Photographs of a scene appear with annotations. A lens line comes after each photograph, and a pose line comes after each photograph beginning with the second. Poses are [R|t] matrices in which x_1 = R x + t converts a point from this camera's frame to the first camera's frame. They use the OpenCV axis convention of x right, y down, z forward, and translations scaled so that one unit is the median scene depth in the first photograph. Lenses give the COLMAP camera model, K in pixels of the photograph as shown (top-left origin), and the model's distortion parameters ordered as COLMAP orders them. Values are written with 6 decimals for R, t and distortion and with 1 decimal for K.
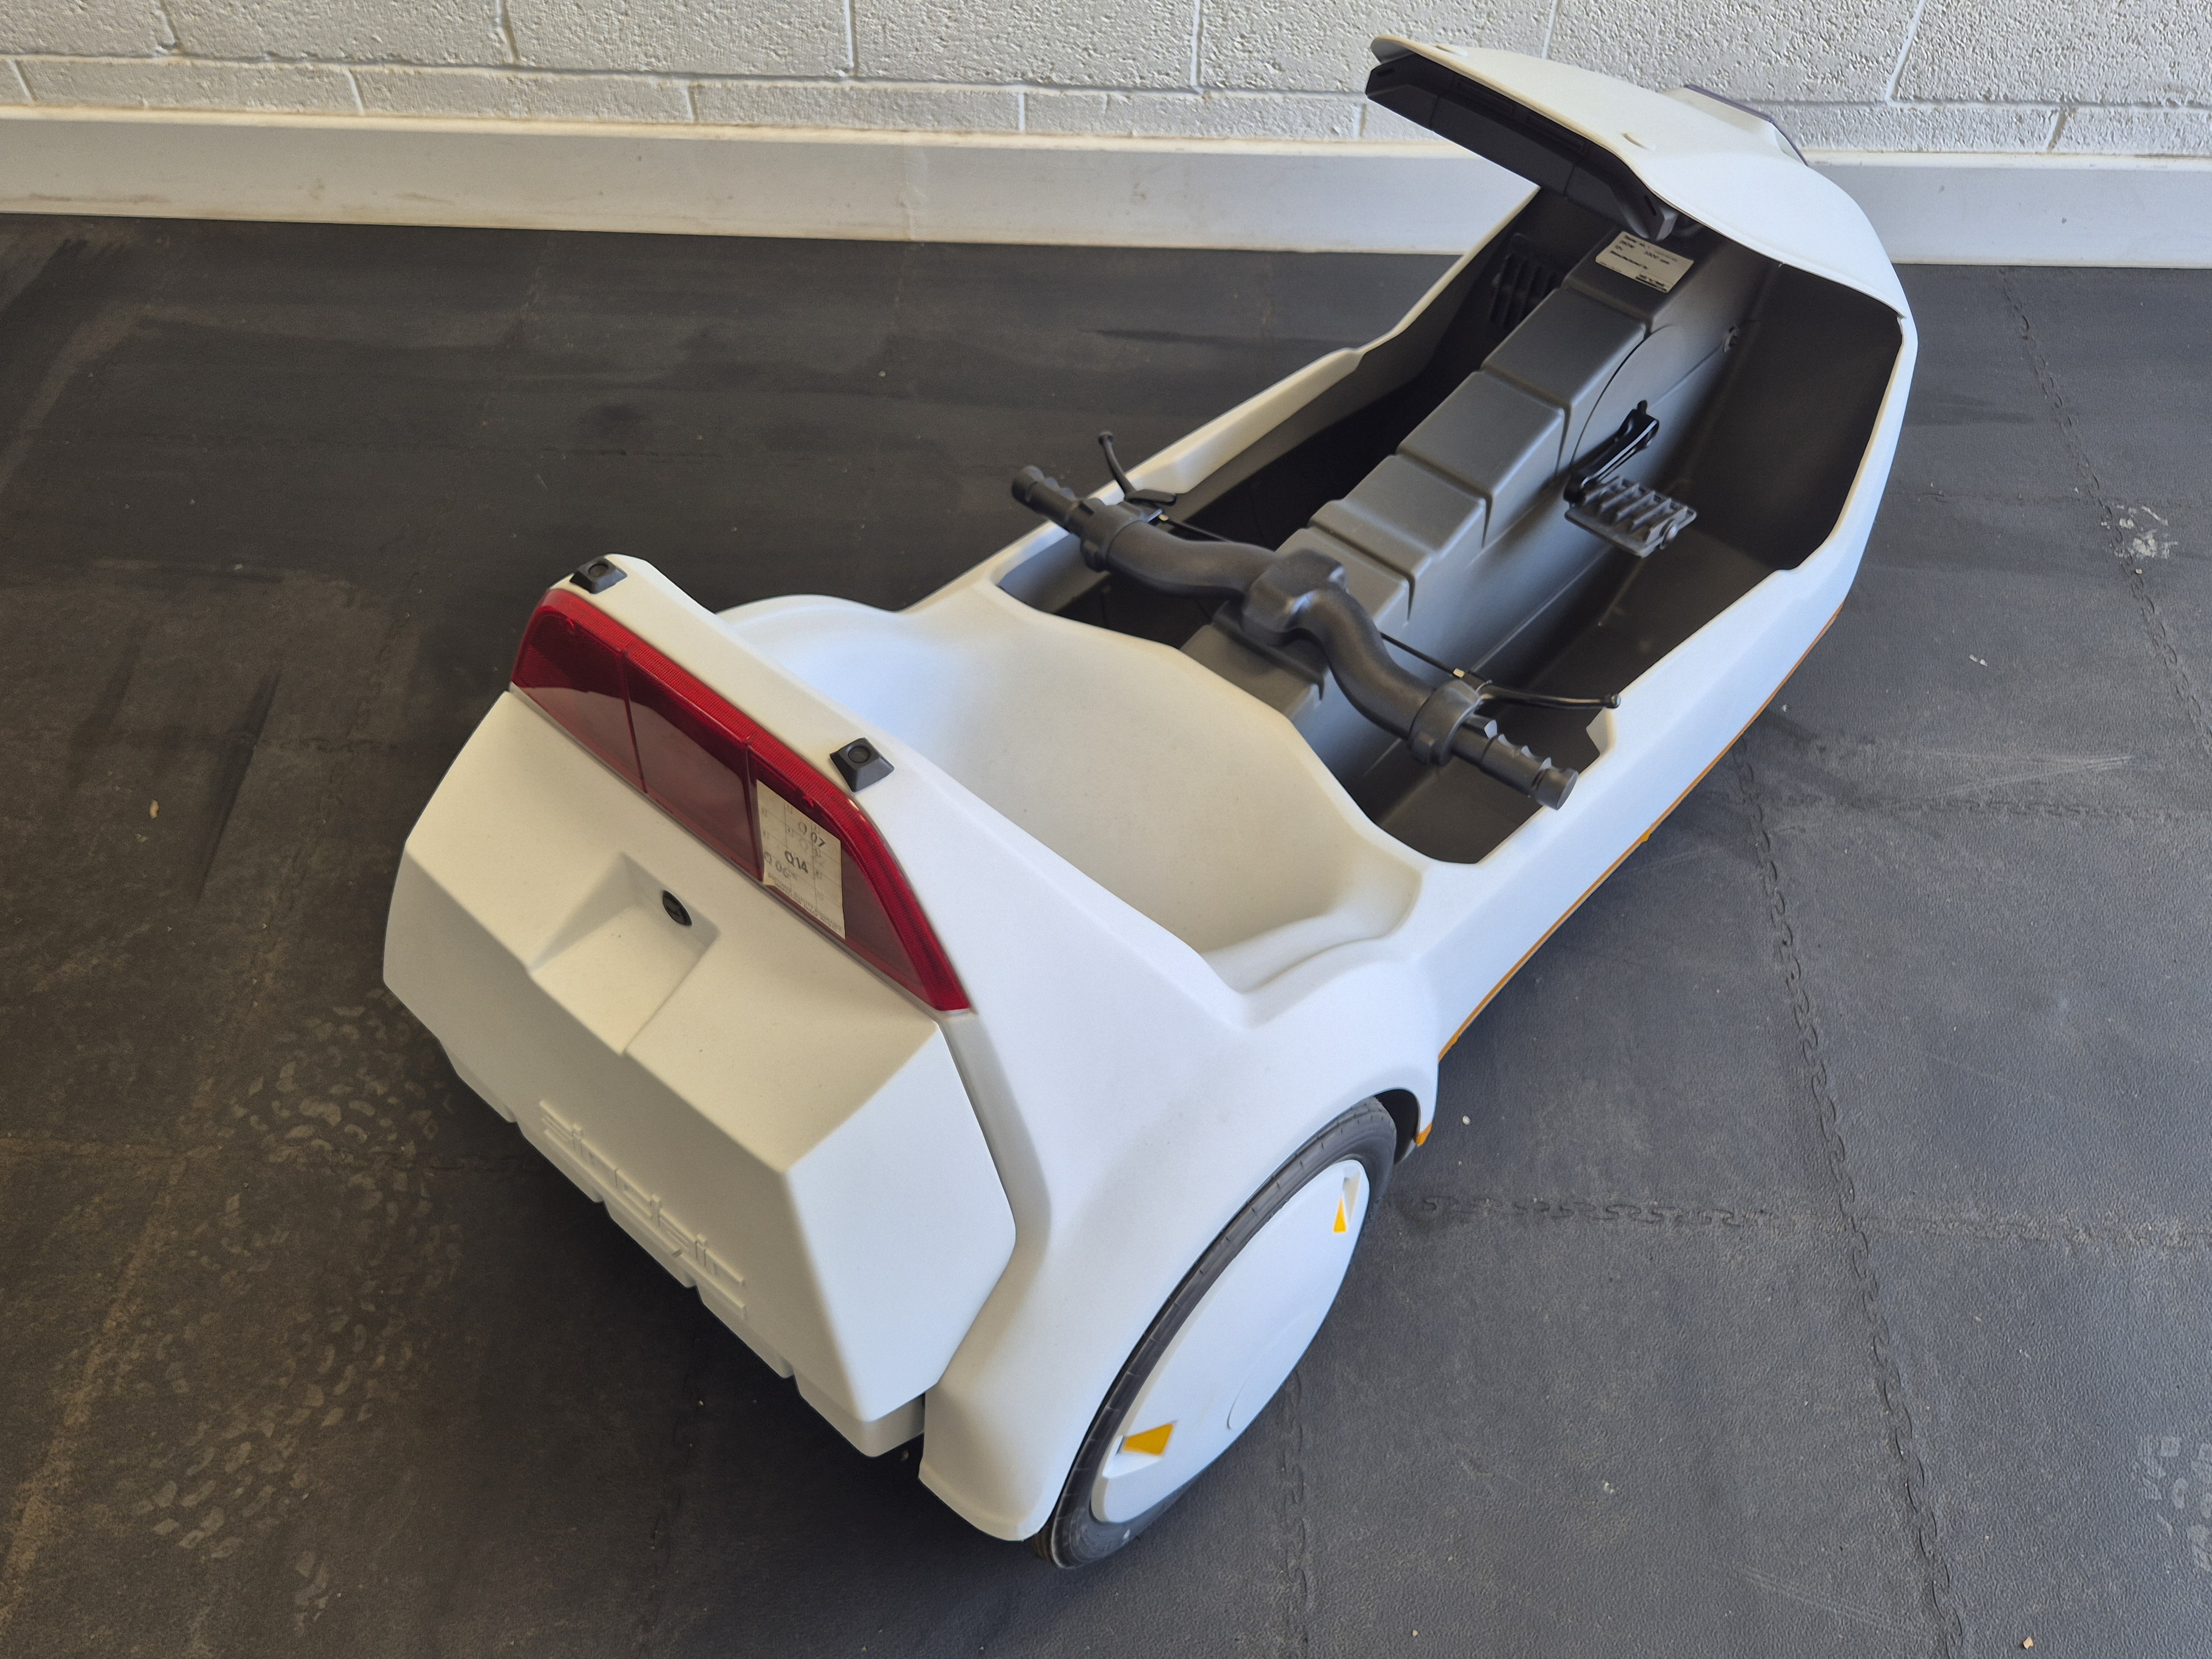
lens RADIAL K [[1844.1, 0, 1101.7], [0, 1844.1, 828.1], [0, 0, 1]] dist [0.078168, -0.068777]
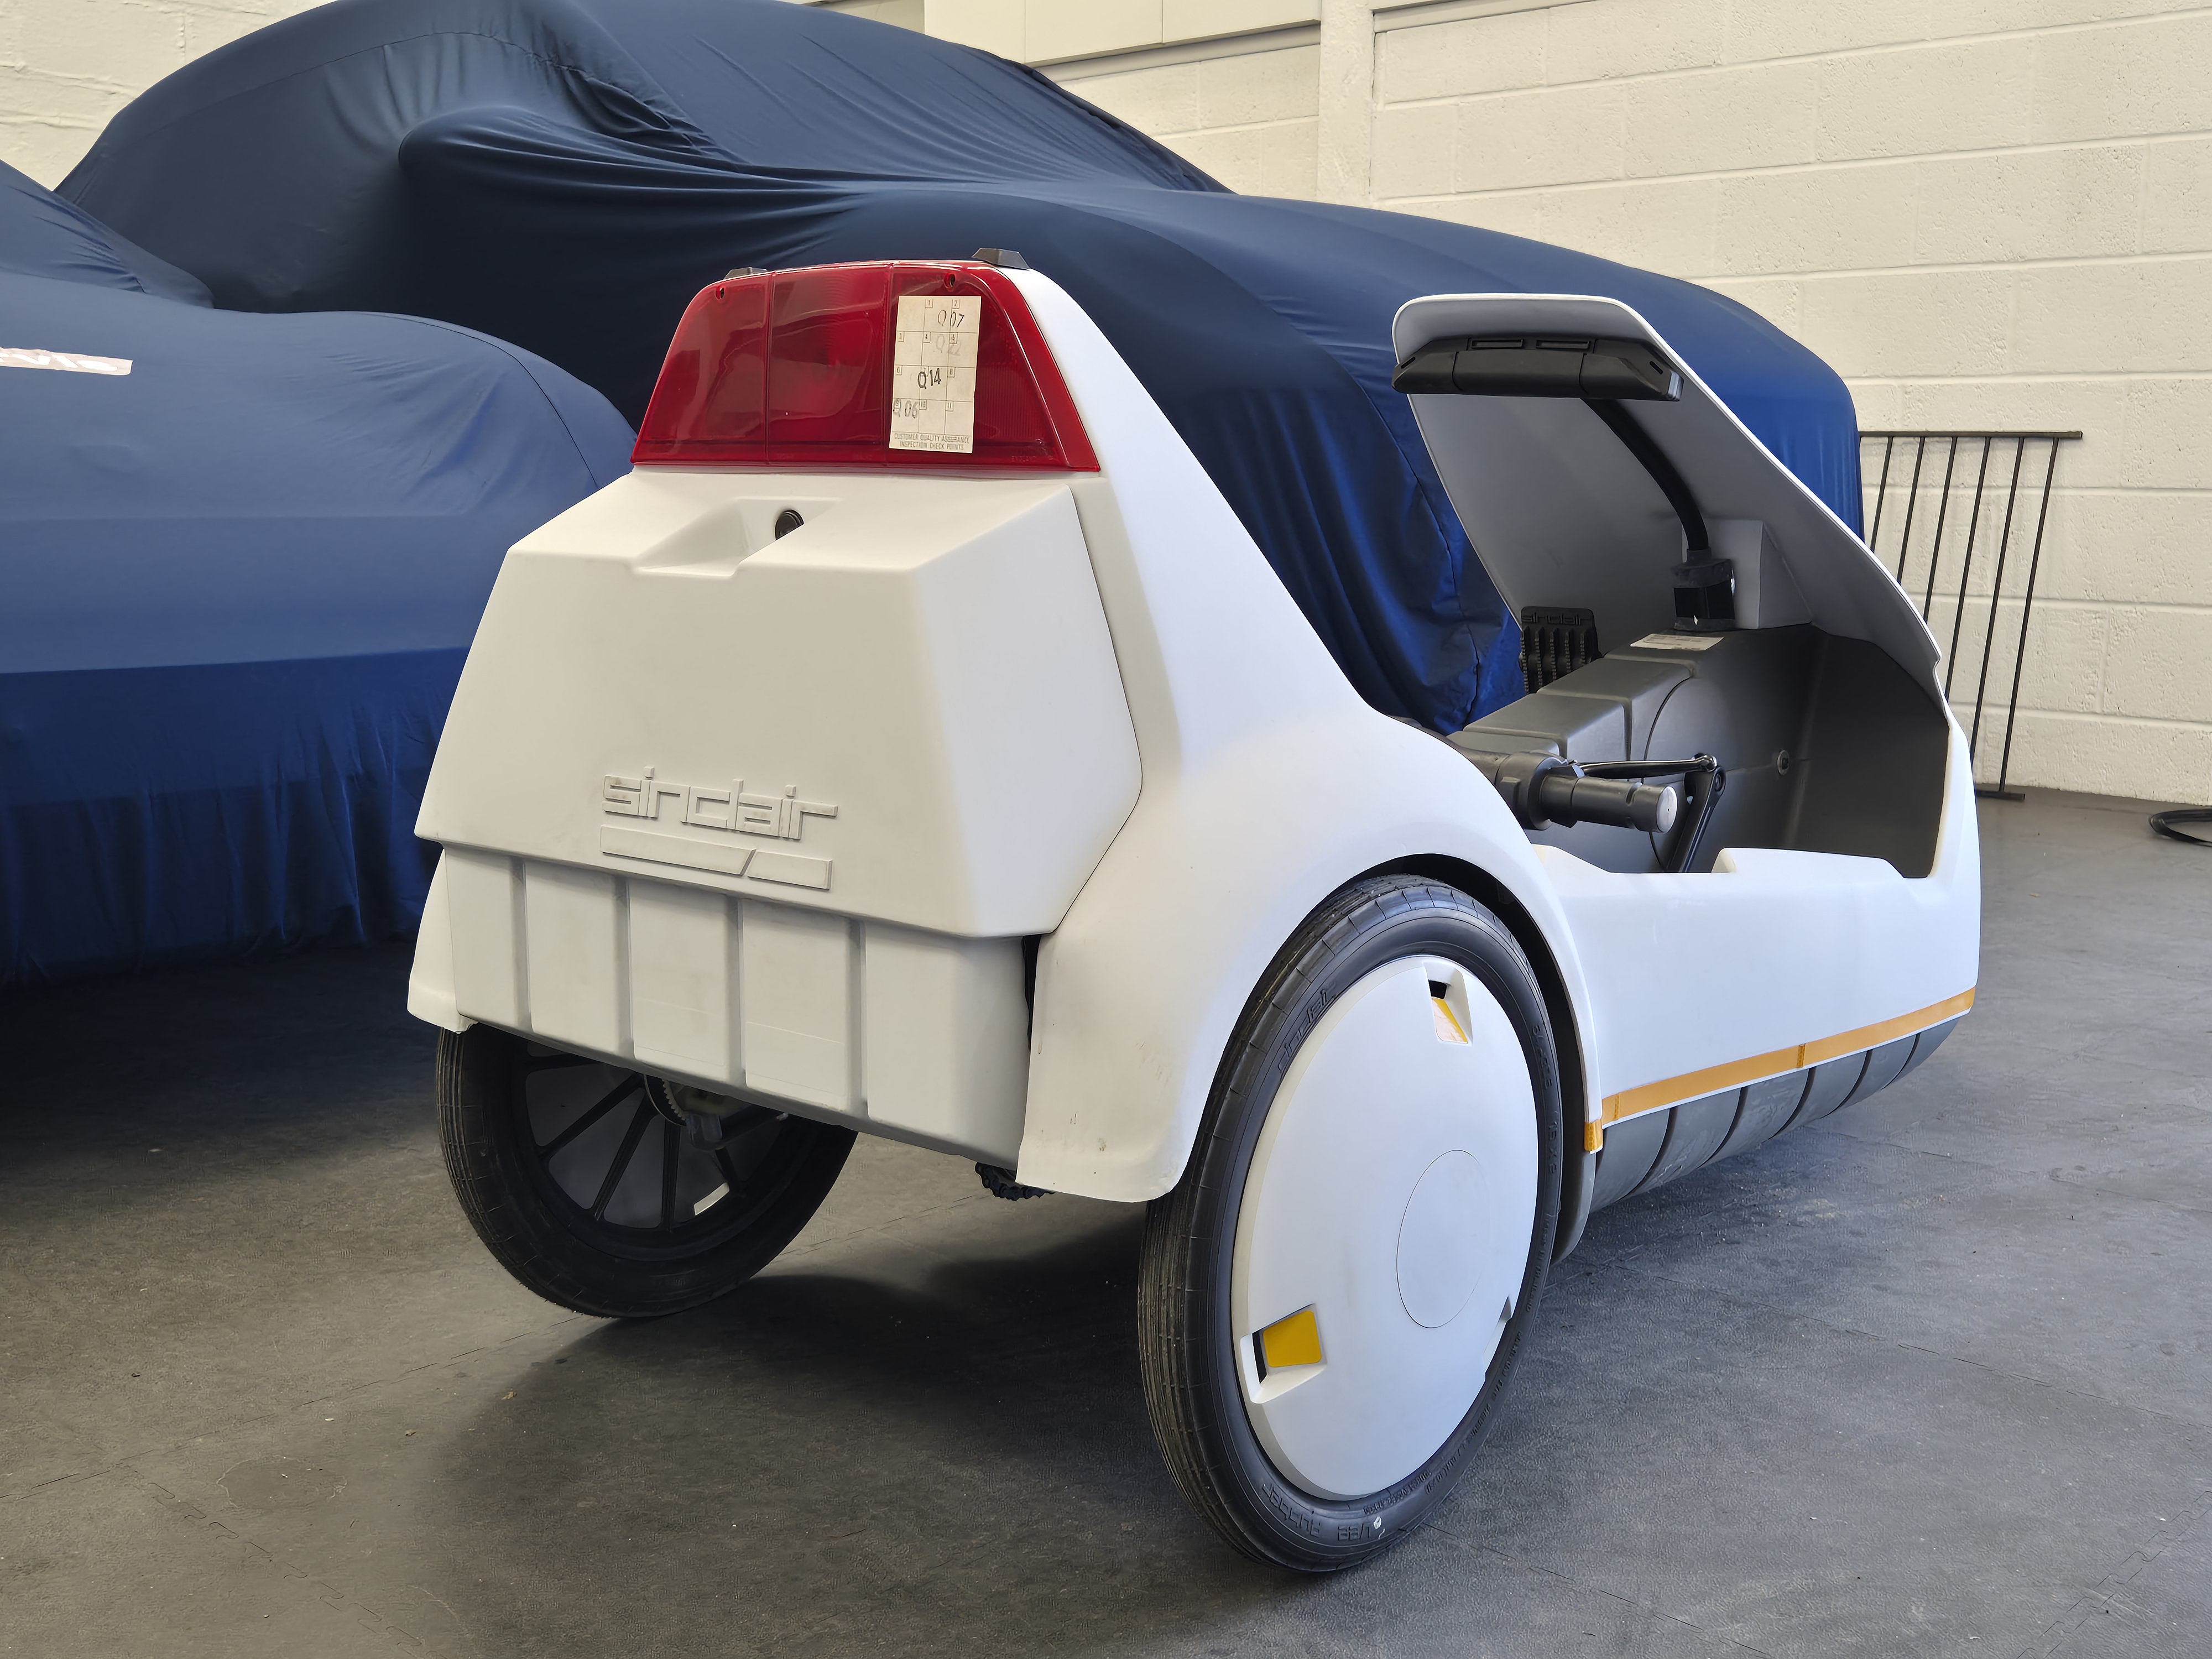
lens RADIAL K [[2309.0, 0, 1119.3], [0, 2309.0, 821.4], [0, 0, 1]] dist [0.184976, 0.000000]
pose [[0.999465, -0.006914, 0.031956, -0.043784], [0.026378, 0.747976, -0.663202, 0.459992], [-0.019317, 0.663690, 0.747758, 0.071548]]
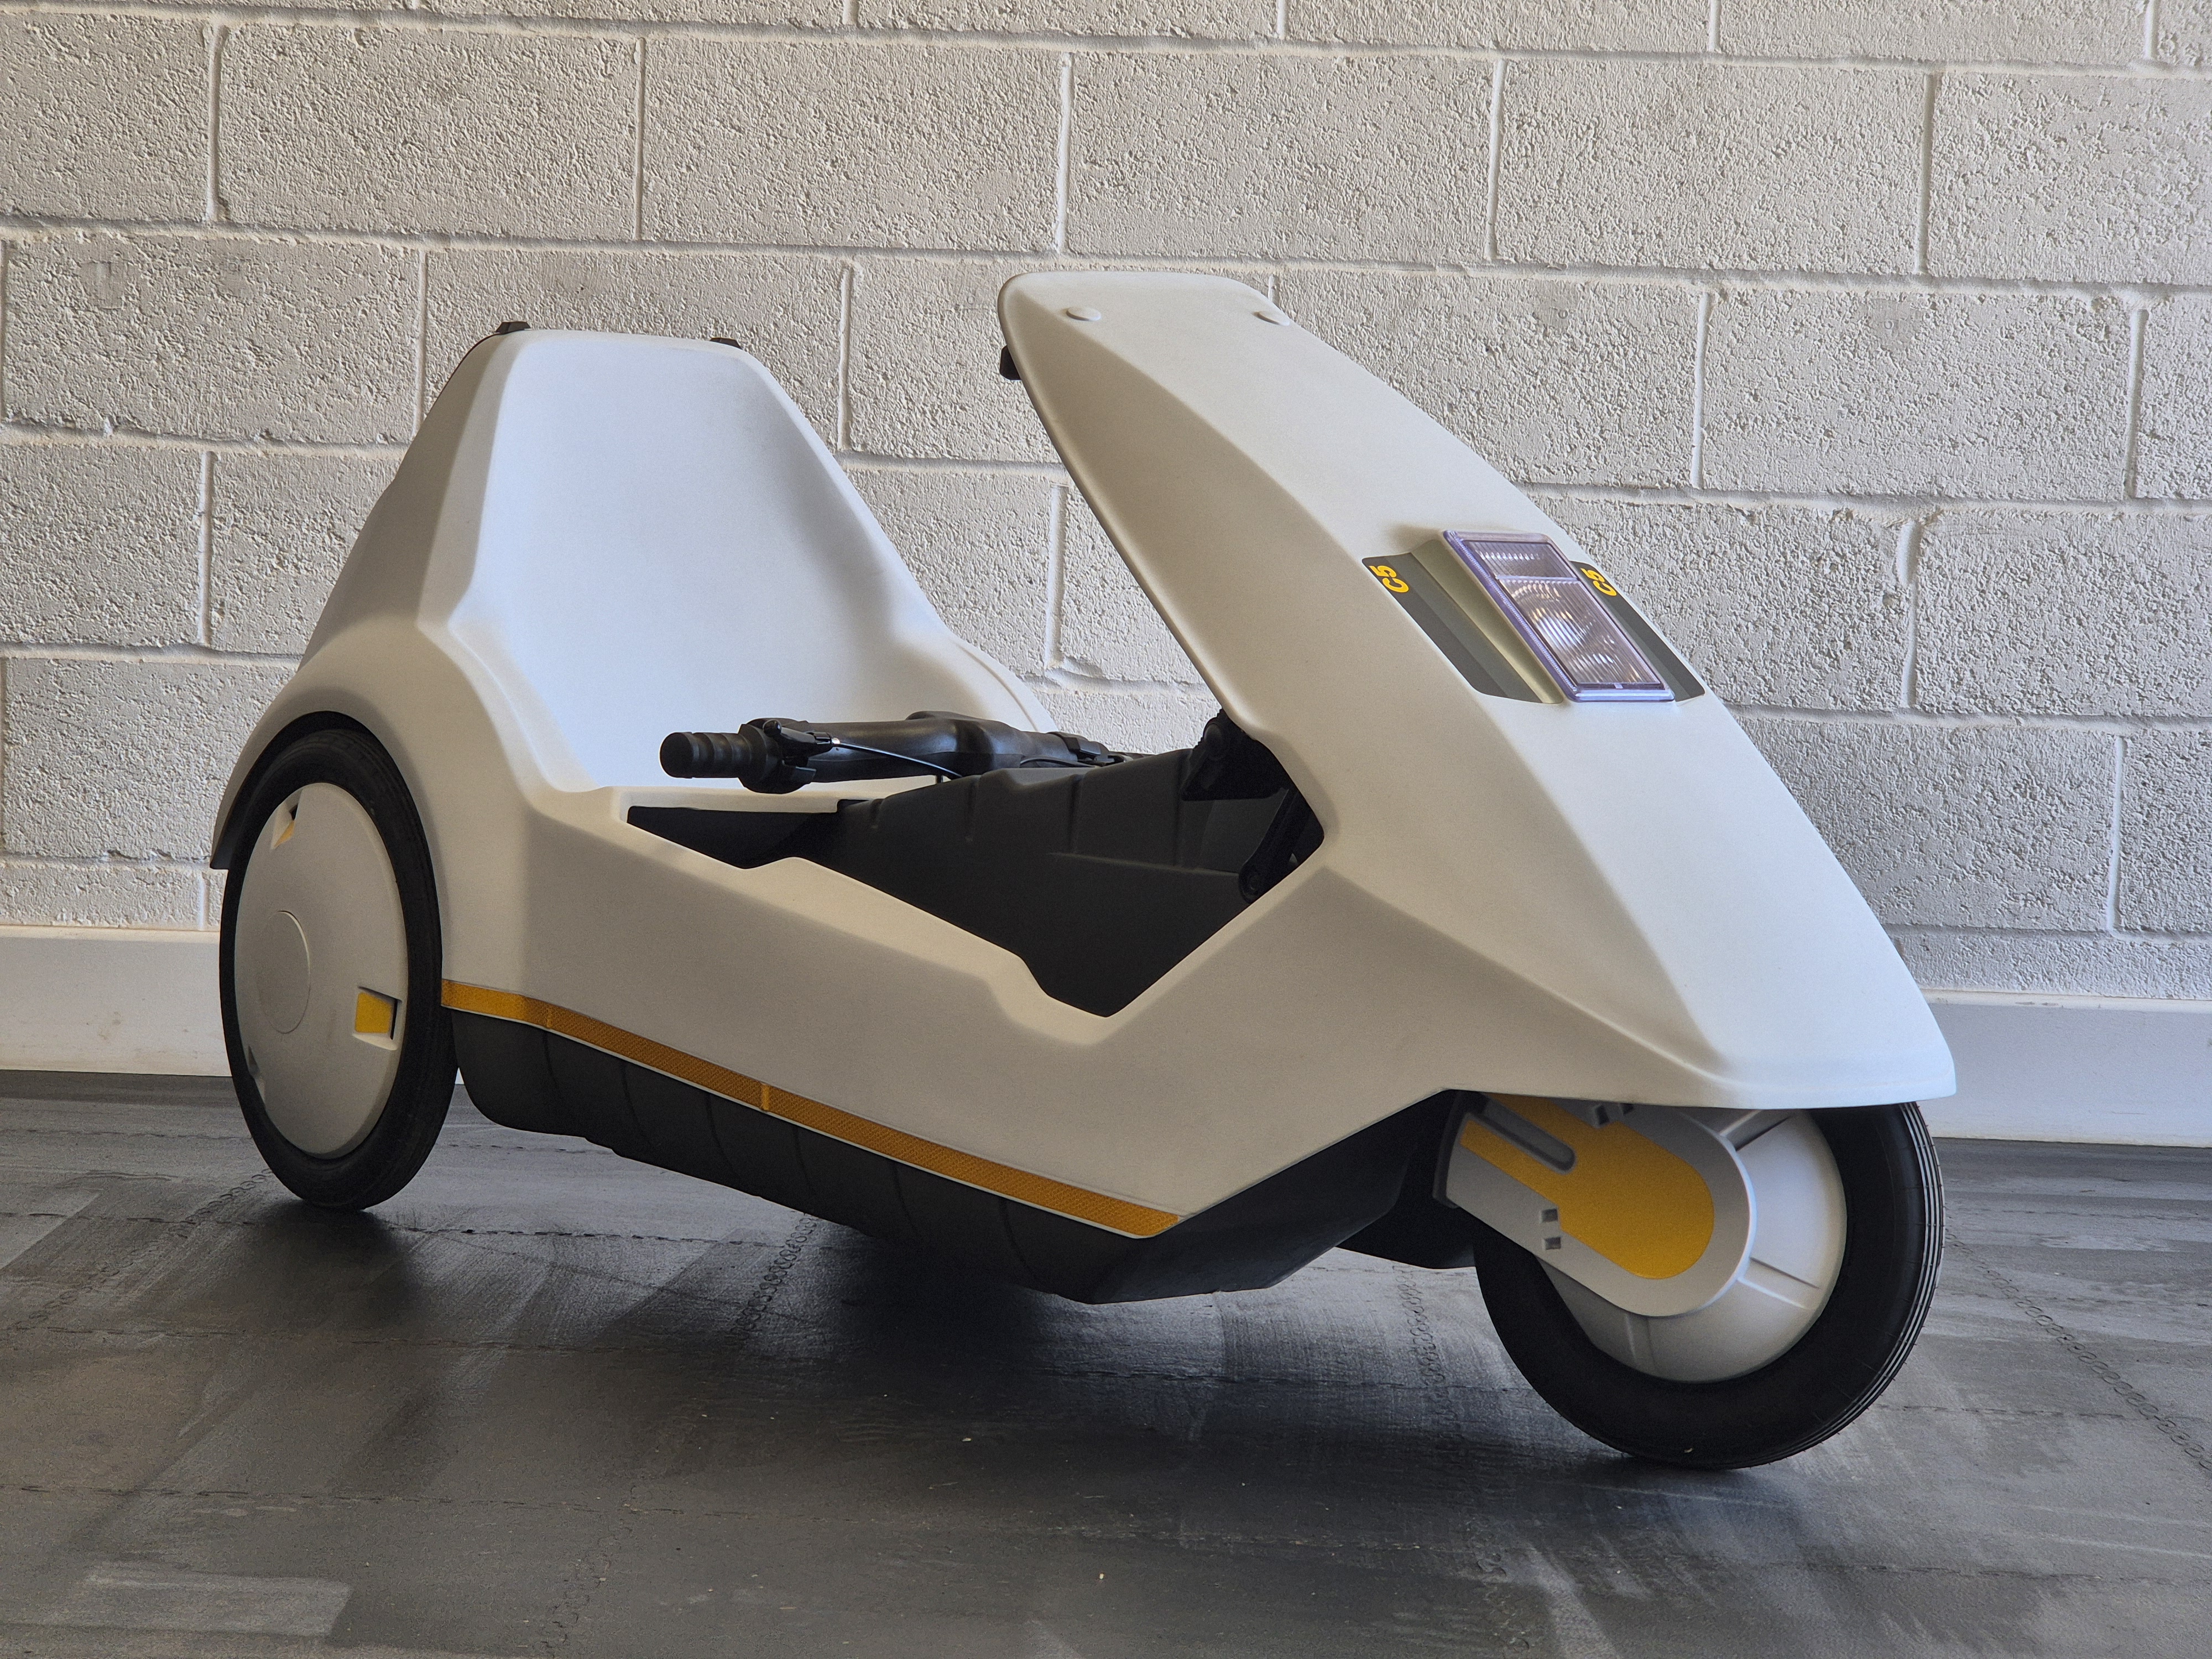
lens RADIAL K [[4203.7, 0, 1132.1], [0, 4203.7, 818.9], [0, 0, 1]] dist [0.064585, 0.000000]
pose [[0.999272, 0.028326, 0.025568, -0.053504], [-0.000633, 0.682268, -0.731102, 0.923522], [-0.038154, 0.730553, 0.681789, -0.266964]]
